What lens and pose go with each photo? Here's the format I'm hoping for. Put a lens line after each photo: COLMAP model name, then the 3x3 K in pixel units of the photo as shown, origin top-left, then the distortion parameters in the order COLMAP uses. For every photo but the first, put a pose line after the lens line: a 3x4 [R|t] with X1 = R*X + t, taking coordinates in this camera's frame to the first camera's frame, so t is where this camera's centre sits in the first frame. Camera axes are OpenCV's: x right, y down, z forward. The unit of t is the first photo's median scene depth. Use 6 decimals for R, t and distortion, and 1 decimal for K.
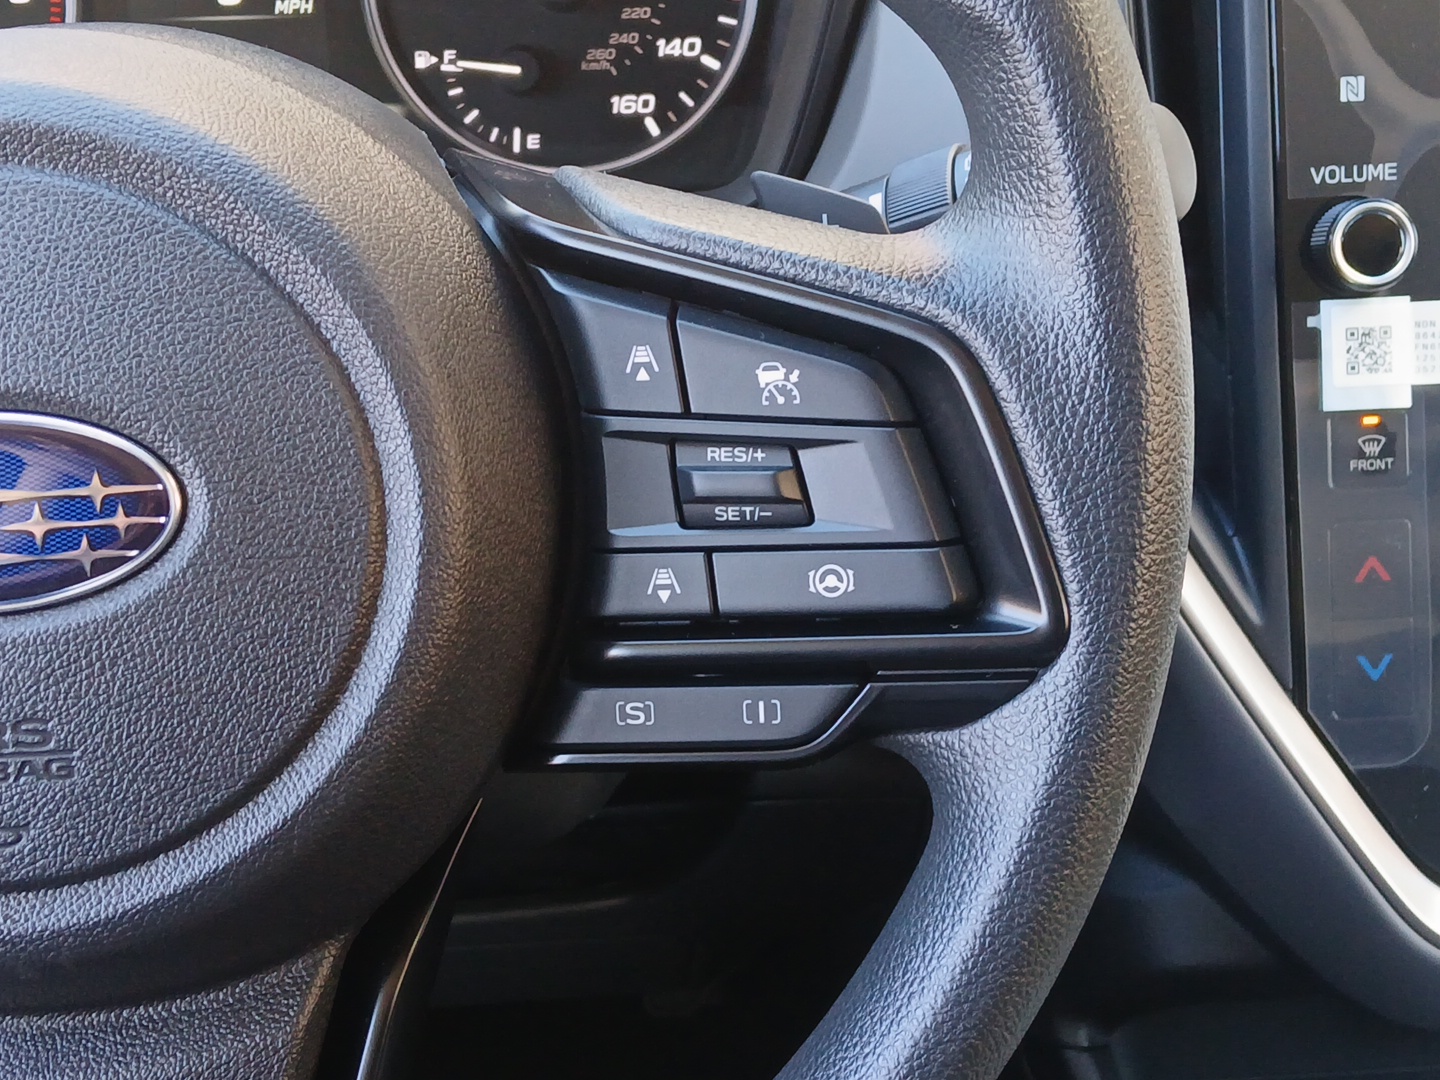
lens RADIAL K [[2111.3, 0, 707.4], [0, 2111.3, 542.3], [0, 0, 1]] dist [0.074131, 0.000000]
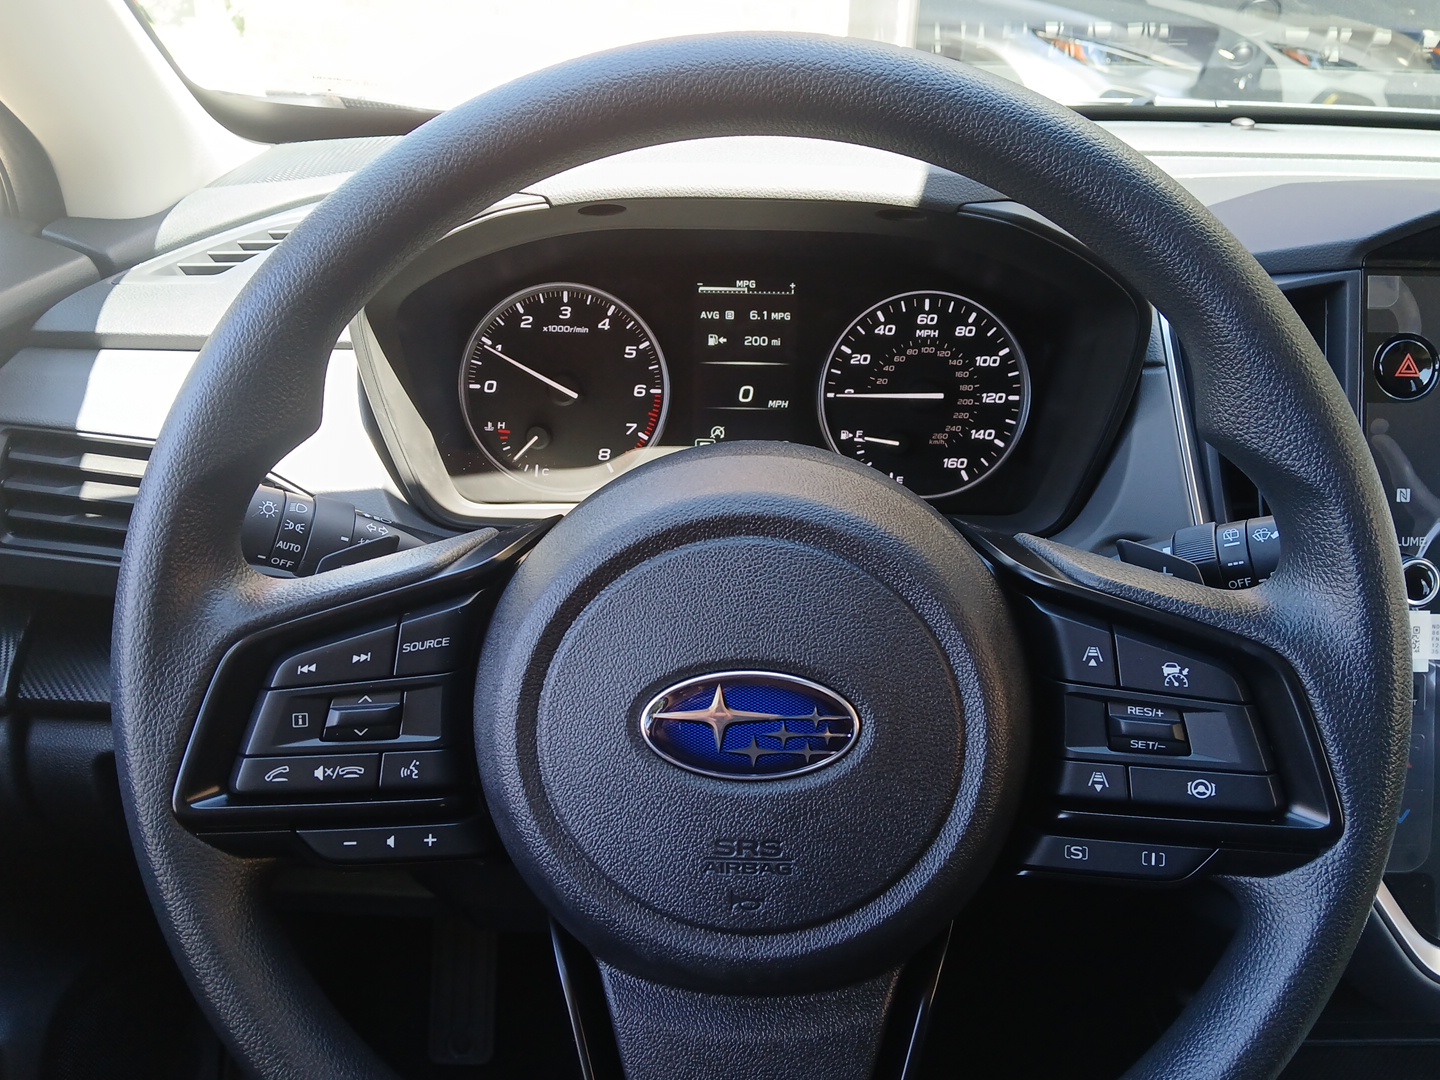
lens RADIAL K [[1134.2, 0, 715.2], [0, 1134.2, 540.5], [0, 0, 1]] dist [0.022476, -0.061782]
pose [[0.995496, 0.061146, -0.072451, -0.287767], [-0.066467, 0.995081, -0.073451, -0.090680], [0.067604, 0.077936, 0.994664, 0.008278]]
